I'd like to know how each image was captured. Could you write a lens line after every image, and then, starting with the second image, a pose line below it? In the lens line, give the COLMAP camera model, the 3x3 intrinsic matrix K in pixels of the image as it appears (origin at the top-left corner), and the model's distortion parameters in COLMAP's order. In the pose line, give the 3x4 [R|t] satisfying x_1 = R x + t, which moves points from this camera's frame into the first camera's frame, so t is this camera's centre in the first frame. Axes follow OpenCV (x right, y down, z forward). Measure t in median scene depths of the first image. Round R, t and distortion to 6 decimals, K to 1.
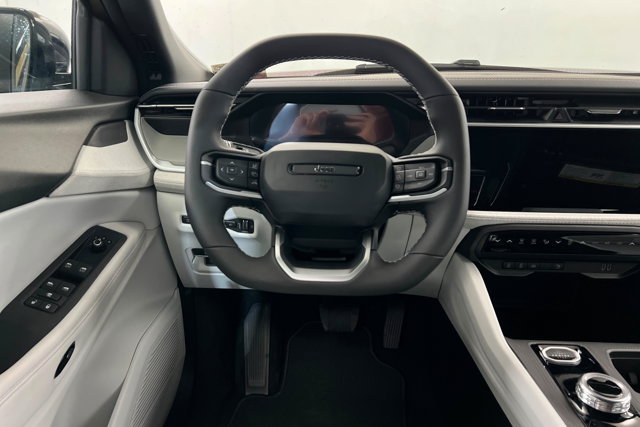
lens RADIAL K [[472.5, 0, 323.7], [0, 472.5, 215.0], [0, 0, 1]] dist [0.049030, -0.076735]
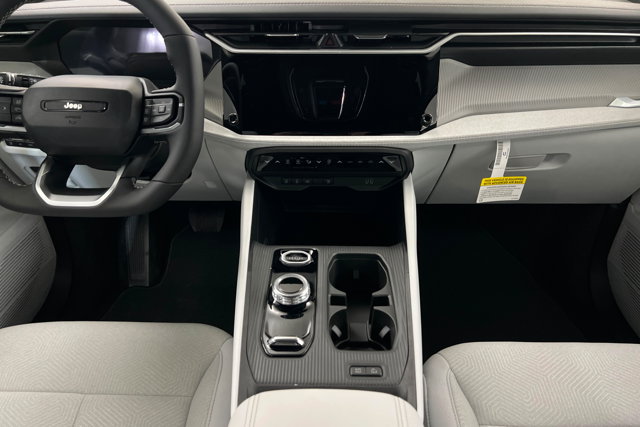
lens RADIAL K [[472.5, 0, 323.7], [0, 472.5, 215.0], [0, 0, 1]] dist [0.049030, -0.076735]
pose [[0.999729, -0.018547, 0.014103, 0.484088], [0.014729, 0.972061, 0.234267, -0.085021], [-0.018053, -0.233996, 0.972070, -0.137720]]
